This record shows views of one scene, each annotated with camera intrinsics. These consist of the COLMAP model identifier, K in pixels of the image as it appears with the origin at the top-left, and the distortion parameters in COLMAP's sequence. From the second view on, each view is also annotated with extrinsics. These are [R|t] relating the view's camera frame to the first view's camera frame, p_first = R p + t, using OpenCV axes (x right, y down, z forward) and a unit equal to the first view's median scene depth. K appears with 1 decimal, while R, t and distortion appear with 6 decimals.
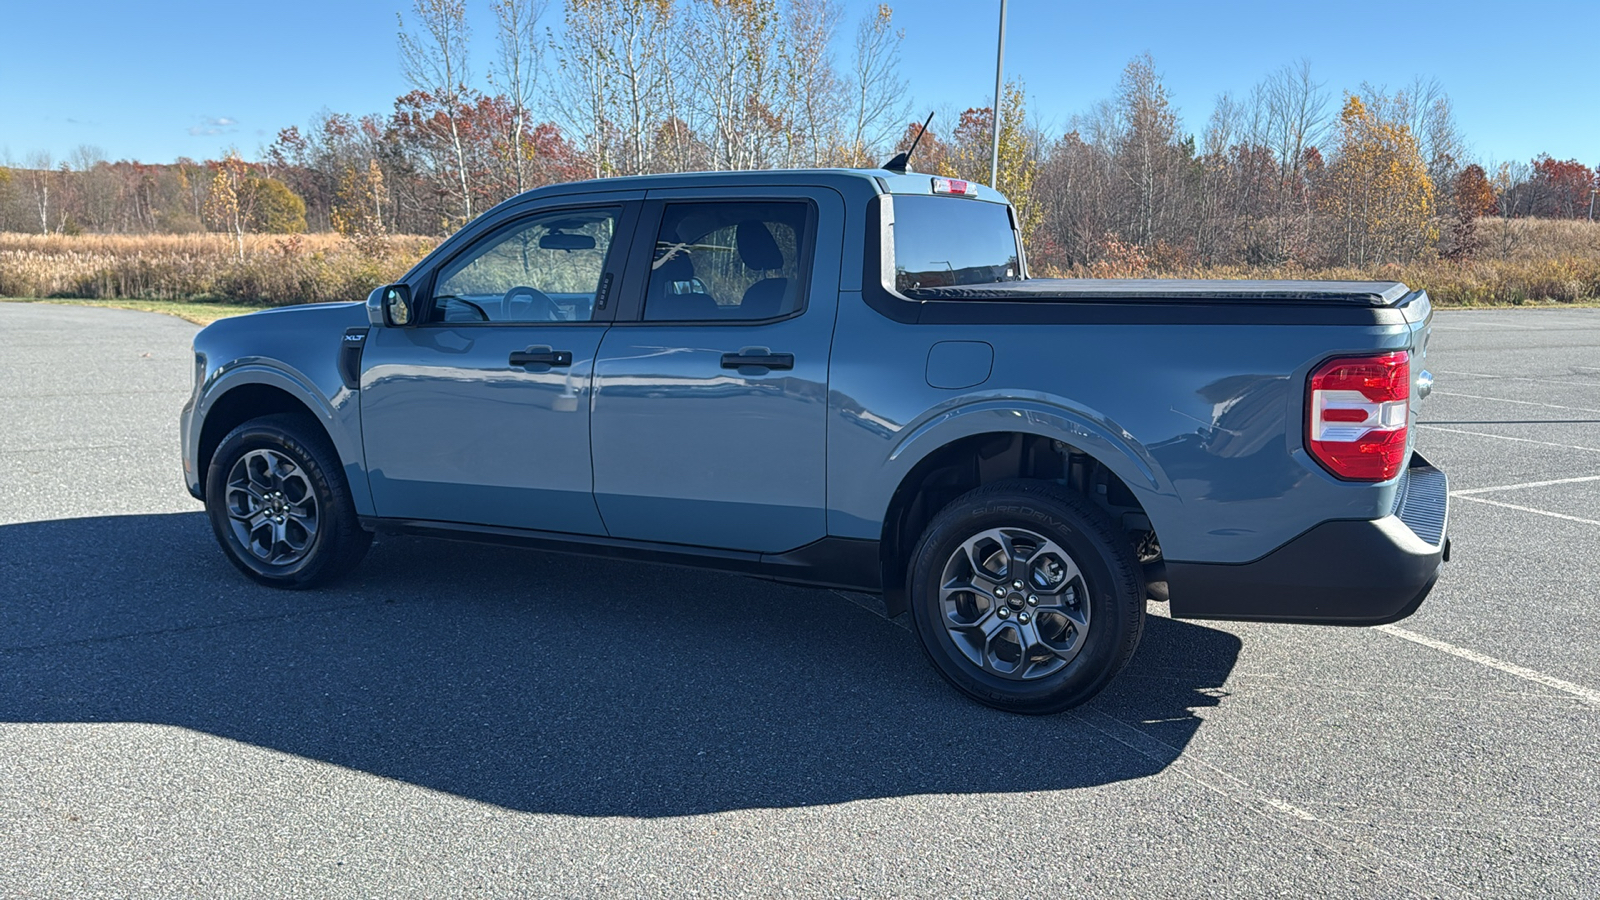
lens RADIAL K [[1264.6, 0, 827.7], [0, 1264.6, 462.2], [0, 0, 1]] dist [0.117538, -0.183208]
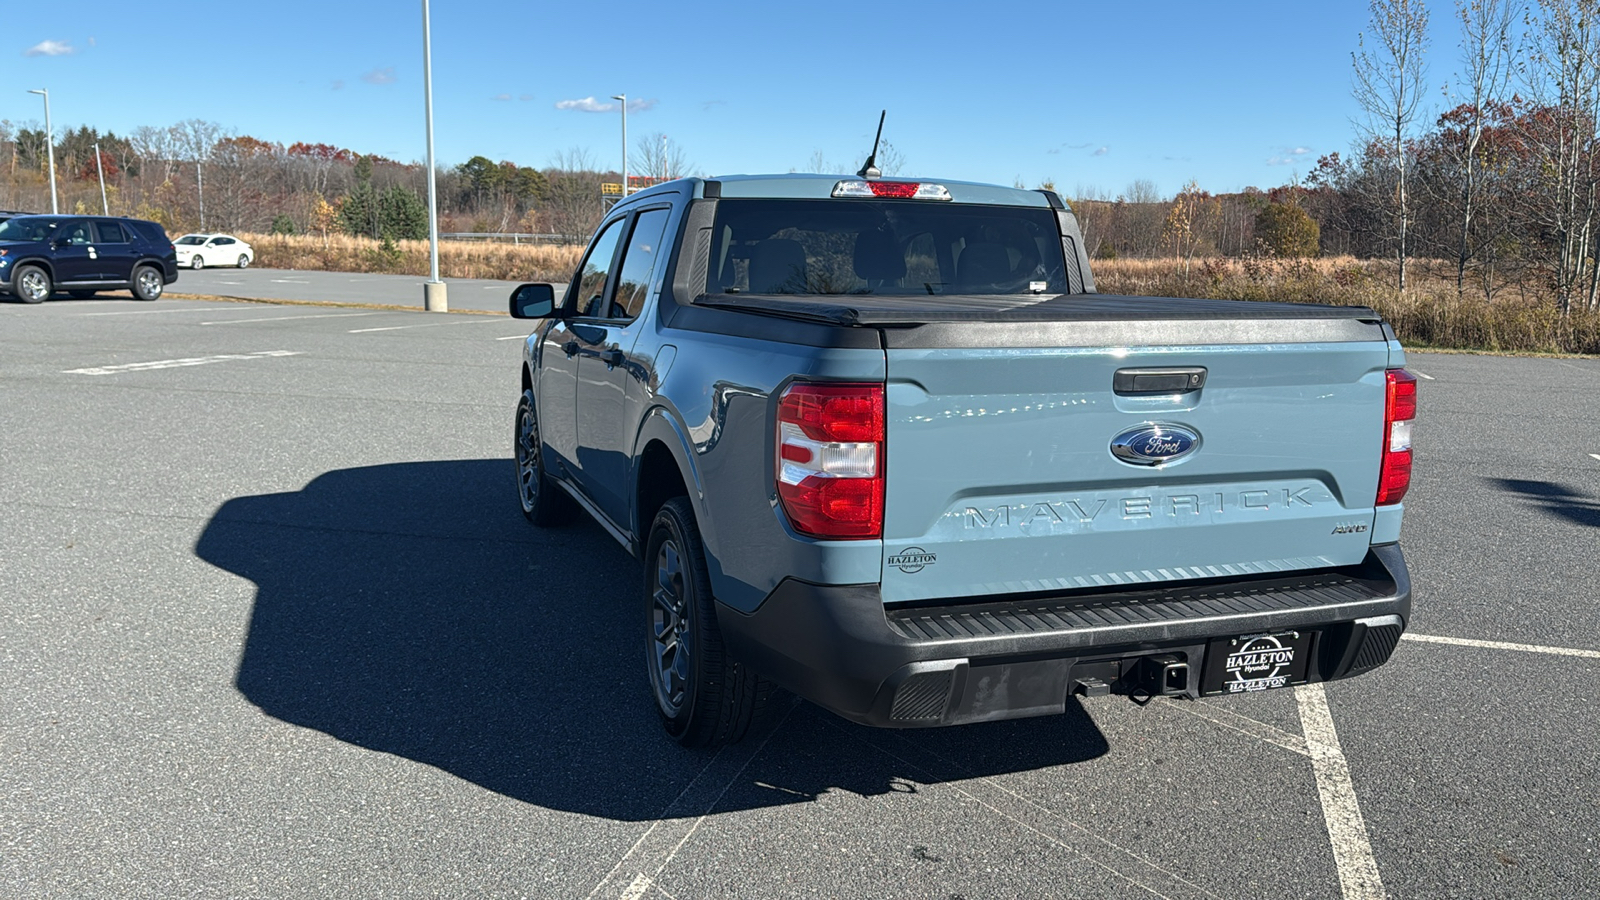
lens RADIAL K [[1264.6, 0, 836.3], [0, 1264.6, 471.6], [0, 0, 1]] dist [0.117538, -0.183208]
pose [[0.726476, 0.120252, -0.676589, 0.662112], [-0.127780, 0.991038, 0.038939, -0.041550], [0.675207, 0.058166, 0.735331, 0.287662]]
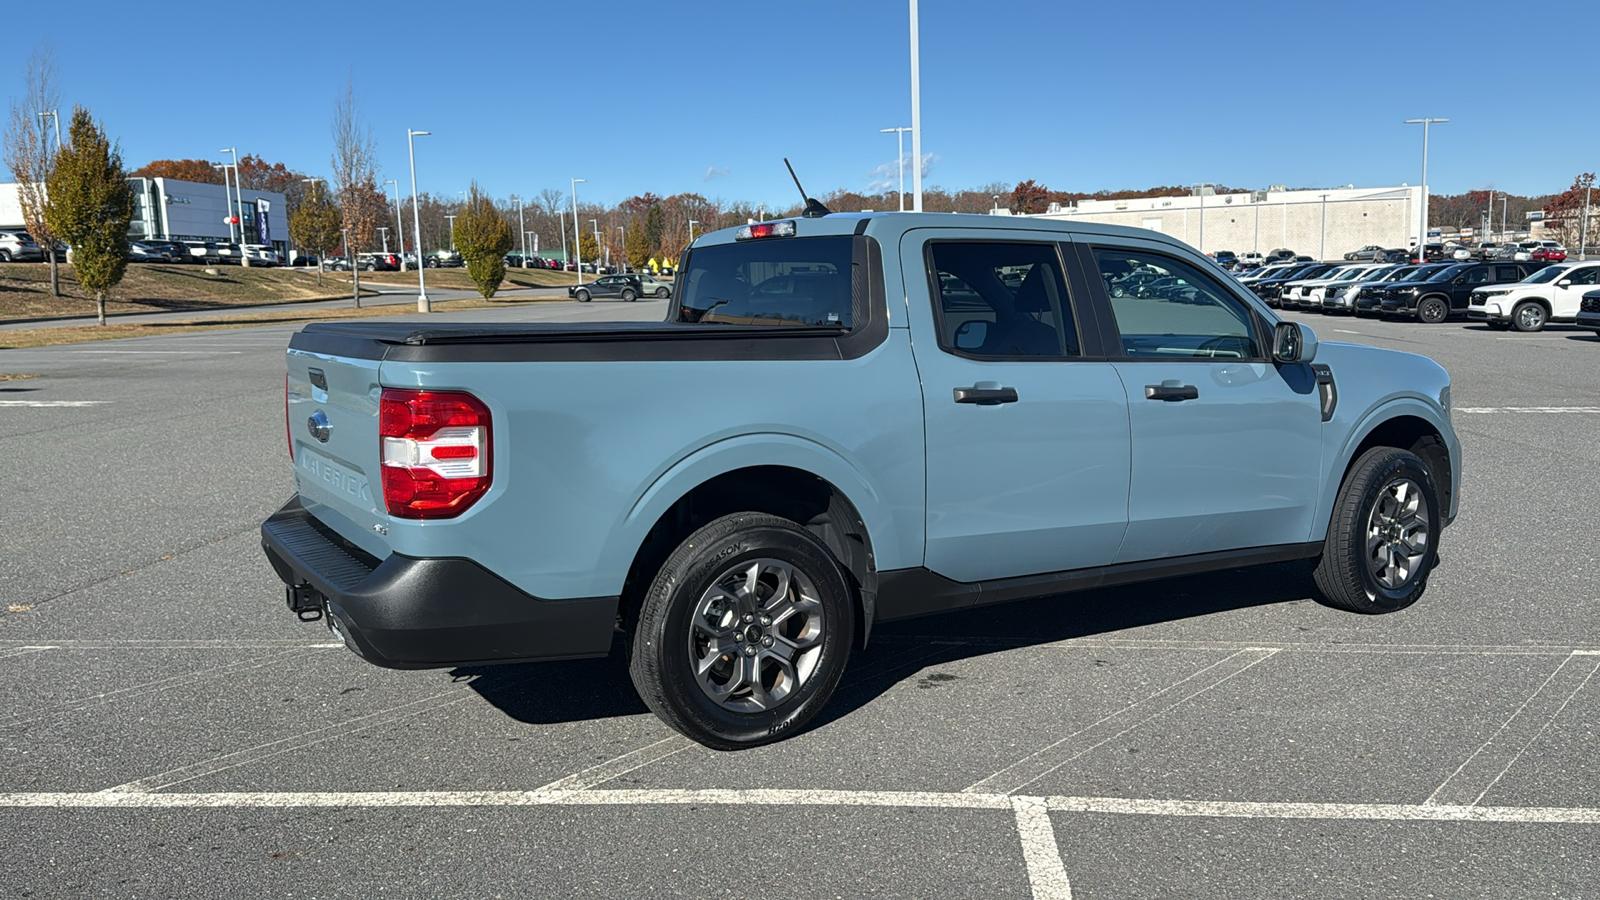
lens RADIAL K [[1264.6, 0, 824.5], [0, 1264.6, 458.1], [0, 0, 1]] dist [0.117538, -0.183208]
pose [[-0.524243, 0.104145, -0.845176, 0.881750], [-0.136797, 0.969305, 0.204292, -0.234976], [0.840509, 0.222716, -0.493904, 1.466132]]
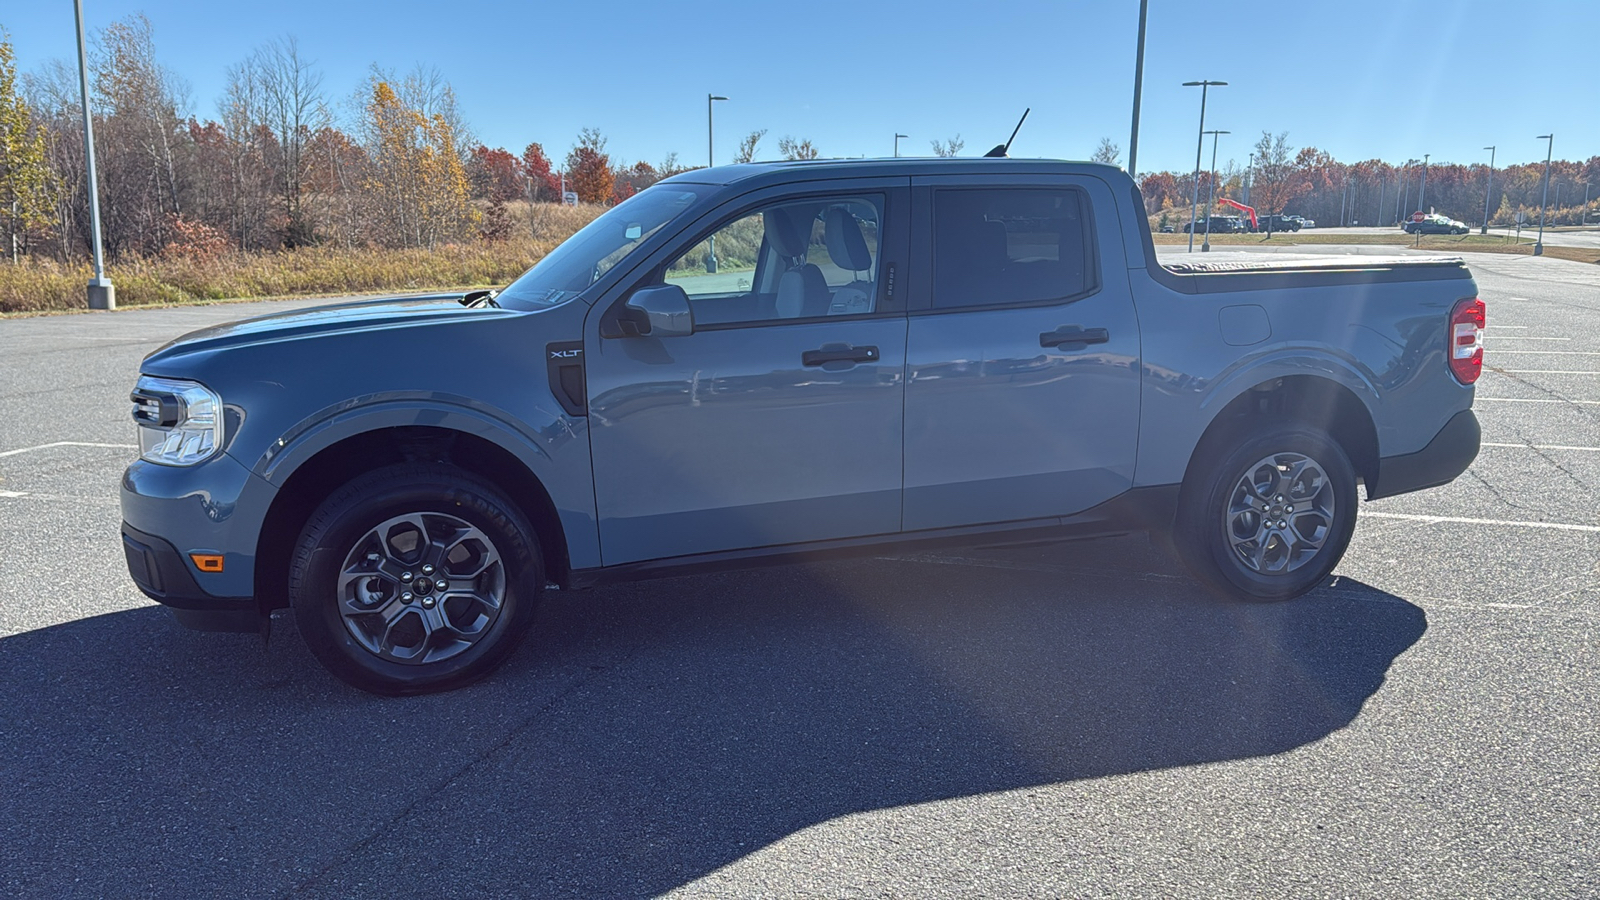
lens RADIAL K [[1190.3, 0, 809.7], [0, 1190.3, 449.5], [0, 0, 1]] dist [0.084278, -0.001477]
pose [[0.725459, -0.134505, 0.674994, -0.747432], [0.120946, 0.990371, 0.067361, -0.066540], [-0.677555, 0.032771, 0.734741, 0.334740]]
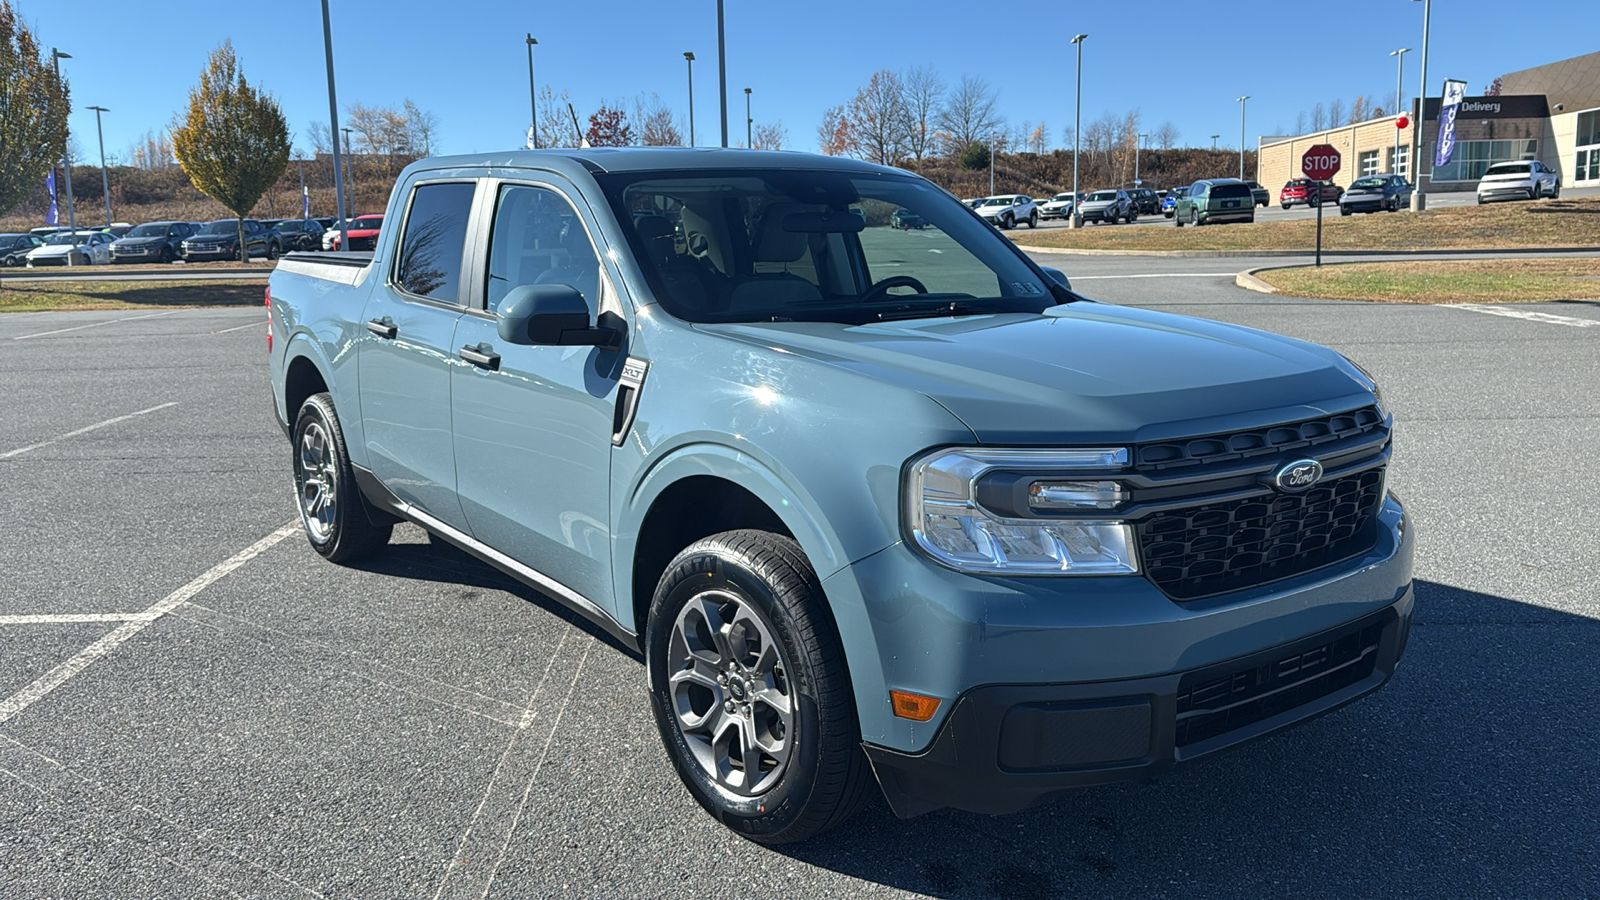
lens RADIAL K [[1264.6, 0, 779.9], [0, 1264.6, 452.9], [0, 0, 1]] dist [0.117538, -0.183208]
pose [[-0.885897, -0.080759, 0.456797, -0.562319], [0.080393, 0.943099, 0.322647, -0.306611], [-0.456862, 0.322555, -0.828997, 1.786822]]
